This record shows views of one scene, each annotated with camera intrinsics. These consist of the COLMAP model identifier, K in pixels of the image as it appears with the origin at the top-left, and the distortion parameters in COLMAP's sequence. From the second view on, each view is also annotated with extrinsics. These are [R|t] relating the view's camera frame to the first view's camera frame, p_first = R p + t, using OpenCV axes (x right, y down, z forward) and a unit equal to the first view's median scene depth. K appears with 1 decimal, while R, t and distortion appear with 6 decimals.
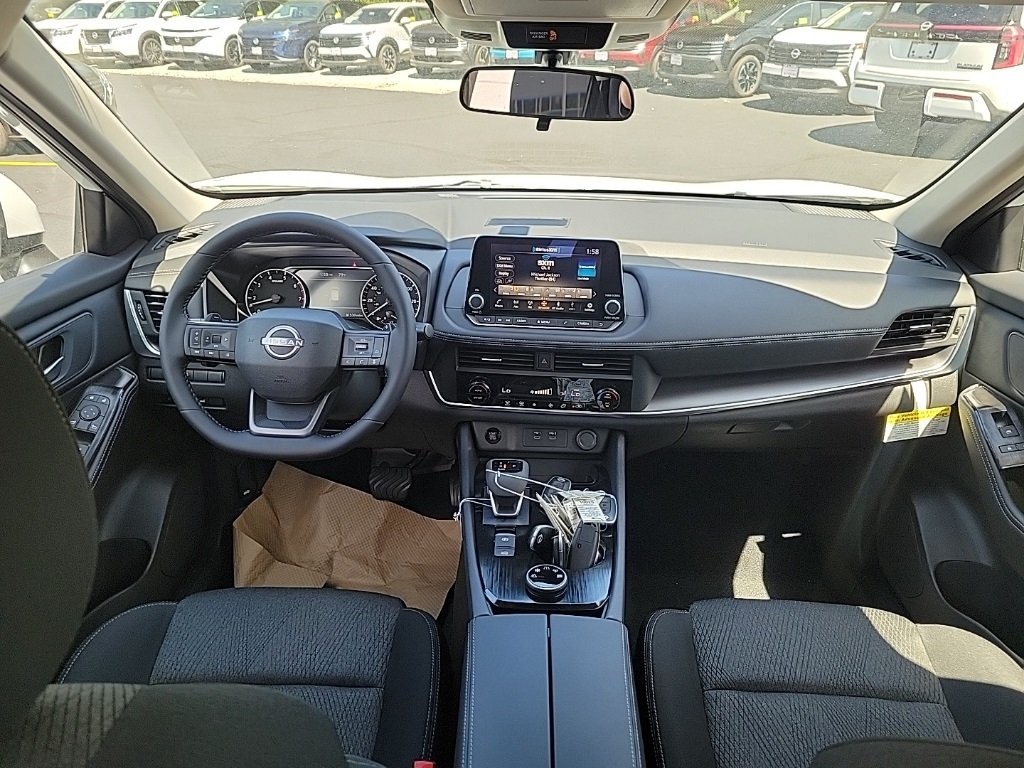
lens RADIAL K [[791.1, 0, 508.1], [0, 791.1, 371.3], [0, 0, 1]] dist [0.028901, -0.006298]
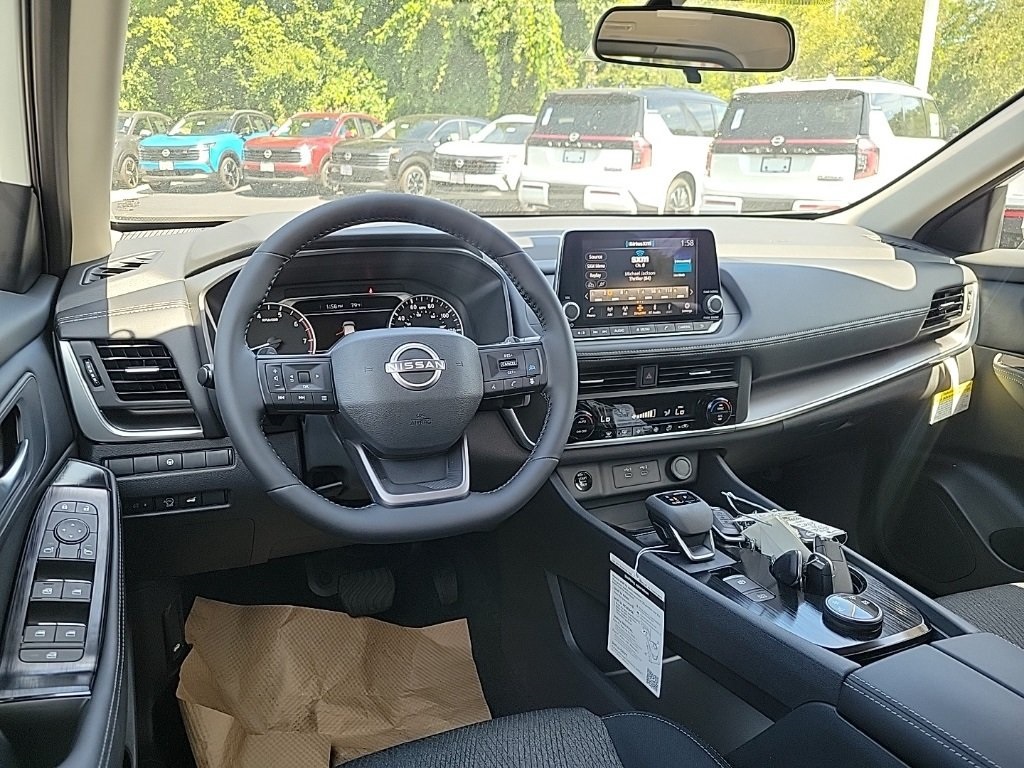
lens RADIAL K [[791.1, 0, 508.1], [0, 791.1, 371.3], [0, 0, 1]] dist [0.028901, -0.006298]
pose [[0.910436, -0.105307, 0.400021, -0.417234], [0.158892, 0.981893, -0.103147, 0.044358], [-0.381916, 0.157469, 0.910683, 0.287371]]
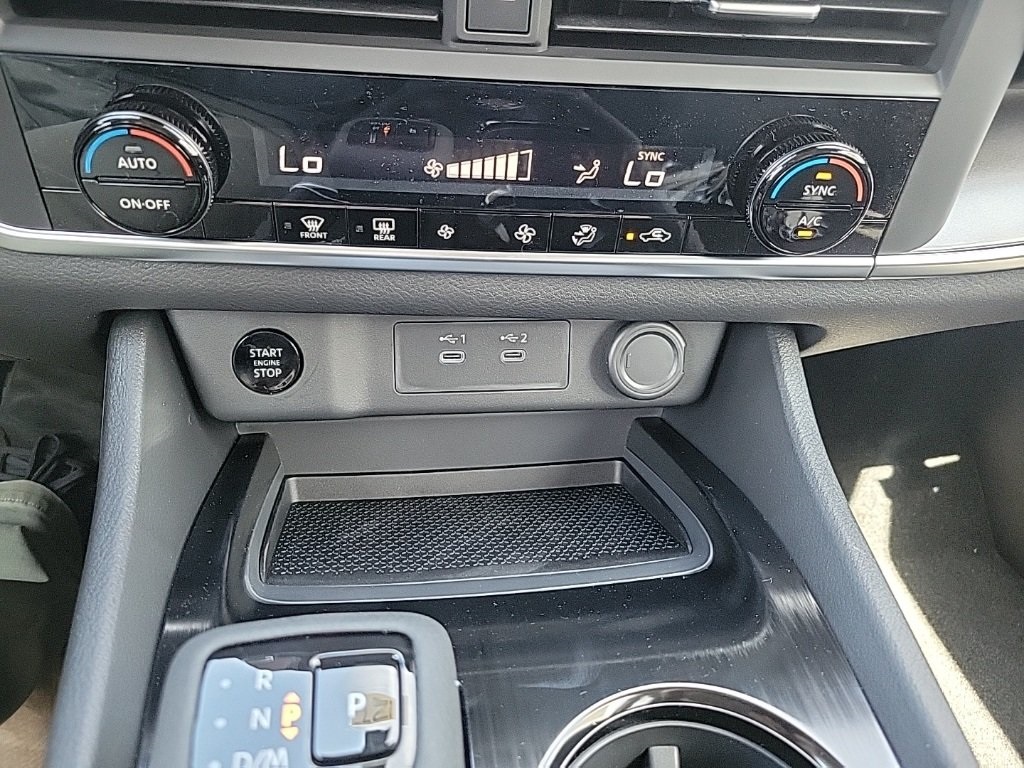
lens RADIAL K [[791.1, 0, 508.1], [0, 791.1, 371.3], [0, 0, 1]] dist [0.028901, -0.006298]
pose [[0.985544, -0.052480, 0.161083, 0.013829], [0.007879, 0.963981, 0.265855, 0.022759], [-0.169234, -0.260743, 0.950459, 0.793075]]
